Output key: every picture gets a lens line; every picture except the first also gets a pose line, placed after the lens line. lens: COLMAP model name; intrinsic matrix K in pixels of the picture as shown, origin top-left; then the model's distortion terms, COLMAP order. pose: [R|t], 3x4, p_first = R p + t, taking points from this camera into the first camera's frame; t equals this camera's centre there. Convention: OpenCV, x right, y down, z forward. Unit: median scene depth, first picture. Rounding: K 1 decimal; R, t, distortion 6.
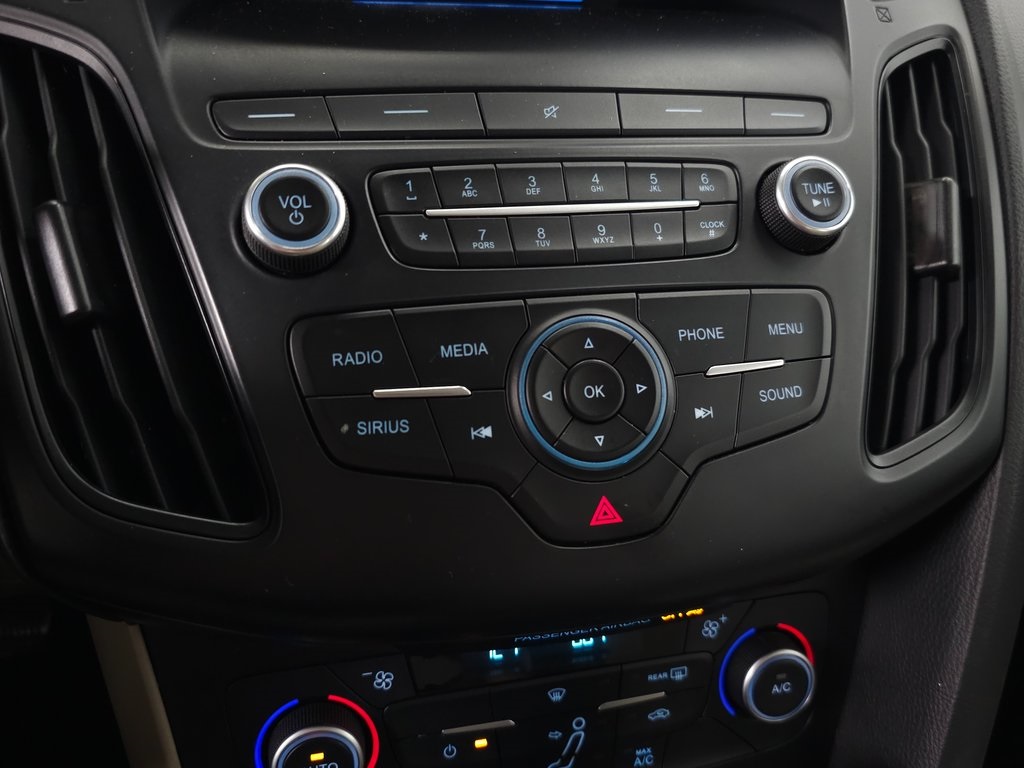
lens RADIAL K [[830.6, 0, 512.0], [0, 830.6, 384.0], [0, 0, 1]] dist [0.042189, -0.078392]
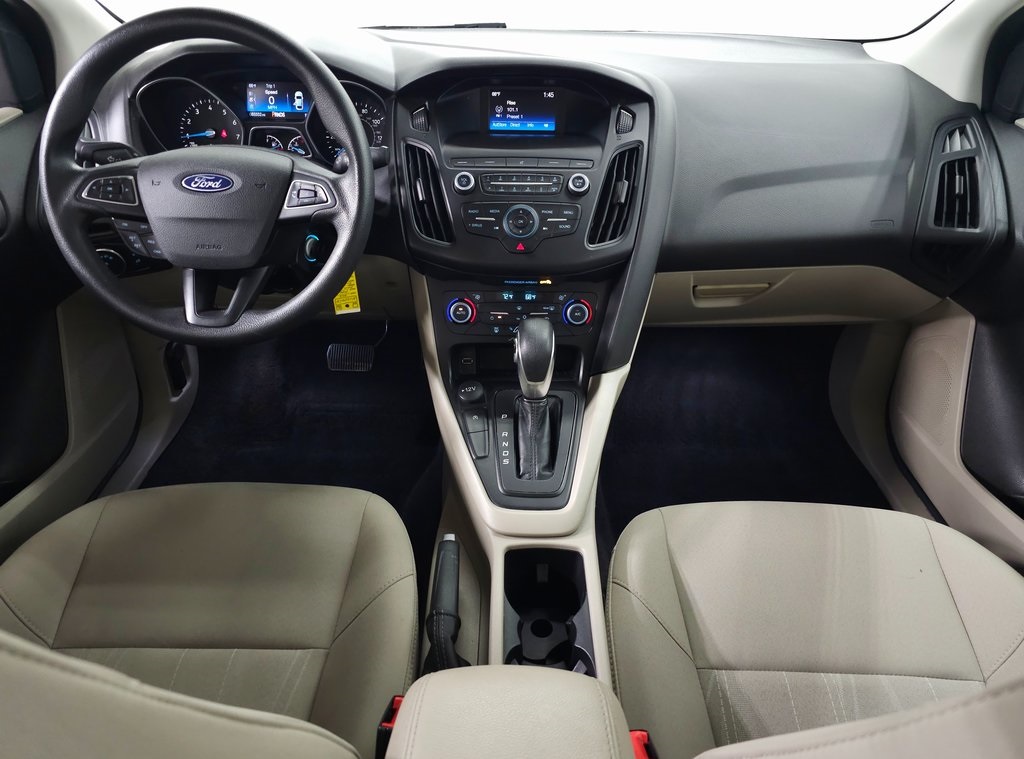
lens RADIAL K [[703.9, 0, 512.0], [0, 703.9, 379.5], [0, 0, 1]] dist [0.061282, -0.076297]
pose [[0.966907, 0.090594, -0.238503, 0.950722], [-0.092200, 0.995731, 0.004438, 0.778258], [0.237887, 0.017699, 0.971132, -2.539223]]
